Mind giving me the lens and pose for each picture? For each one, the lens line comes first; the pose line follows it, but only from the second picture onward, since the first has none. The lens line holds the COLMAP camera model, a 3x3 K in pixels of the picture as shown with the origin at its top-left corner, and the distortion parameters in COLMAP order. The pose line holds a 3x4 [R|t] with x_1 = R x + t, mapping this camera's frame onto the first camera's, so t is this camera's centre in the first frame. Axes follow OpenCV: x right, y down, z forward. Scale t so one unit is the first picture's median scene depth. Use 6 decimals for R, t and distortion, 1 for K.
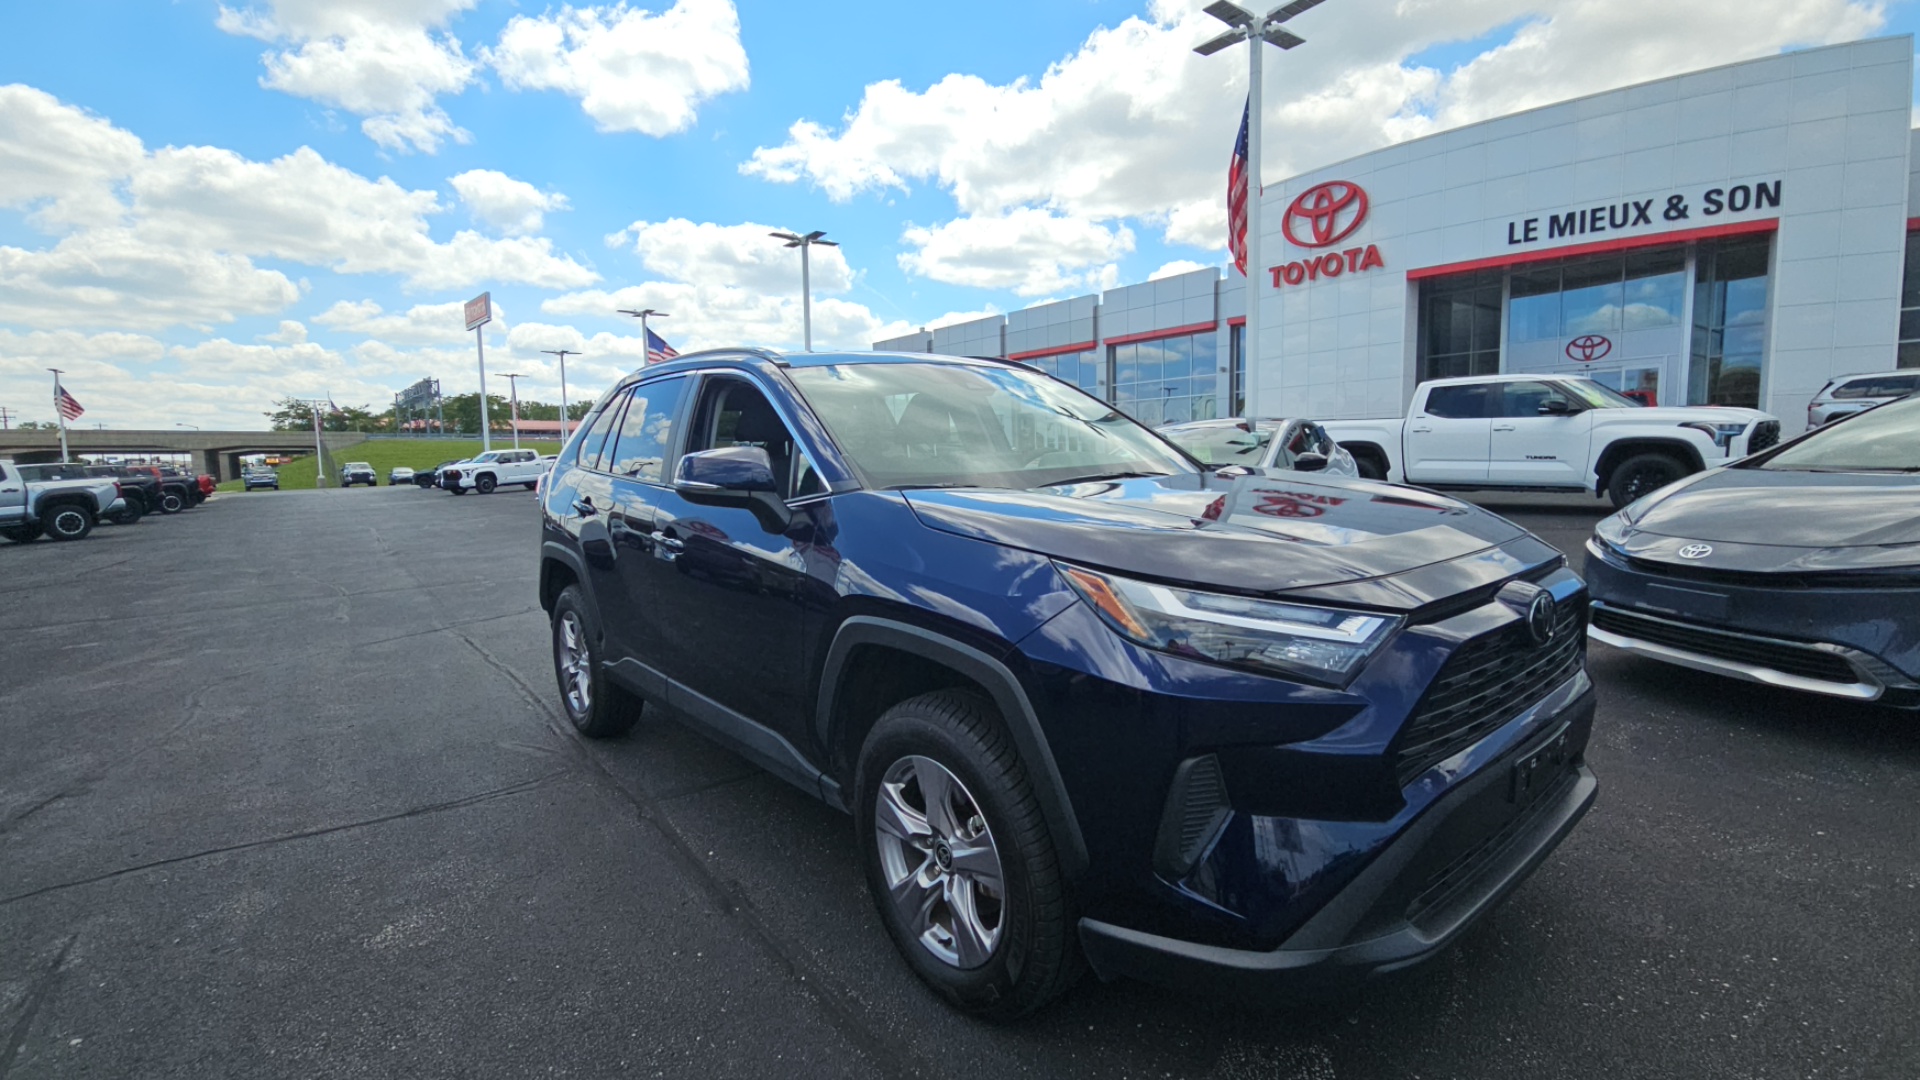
lens RADIAL K [[860.0, 0, 979.6], [0, 860.0, 537.1], [0, 0, 1]] dist [0.011469, -0.008785]
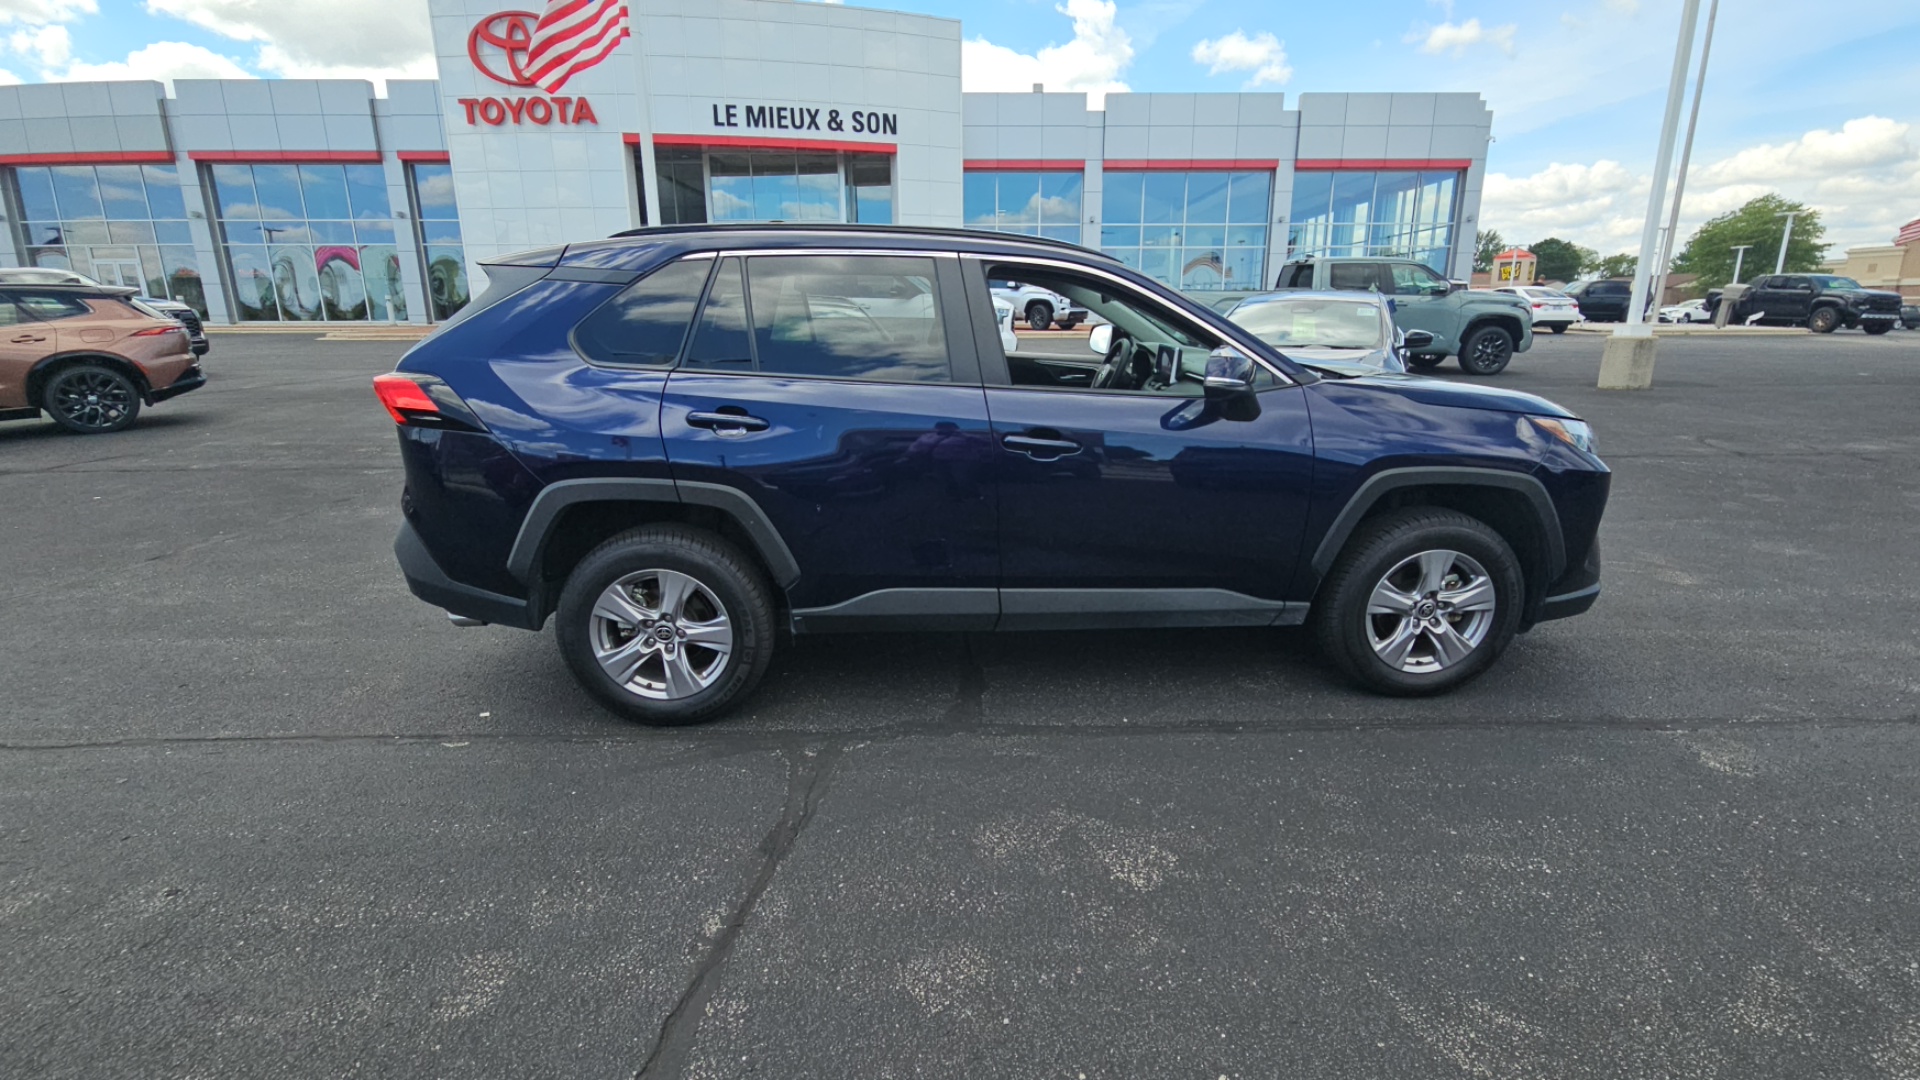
lens RADIAL K [[860.0, 0, 981.5], [0, 860.0, 537.2], [0, 0, 1]] dist [0.011469, -0.008785]
pose [[0.601240, -0.185464, 0.777247, -0.125573], [0.065651, 0.980869, 0.183266, -0.008084], [-0.796367, -0.059160, 0.601914, 0.049922]]
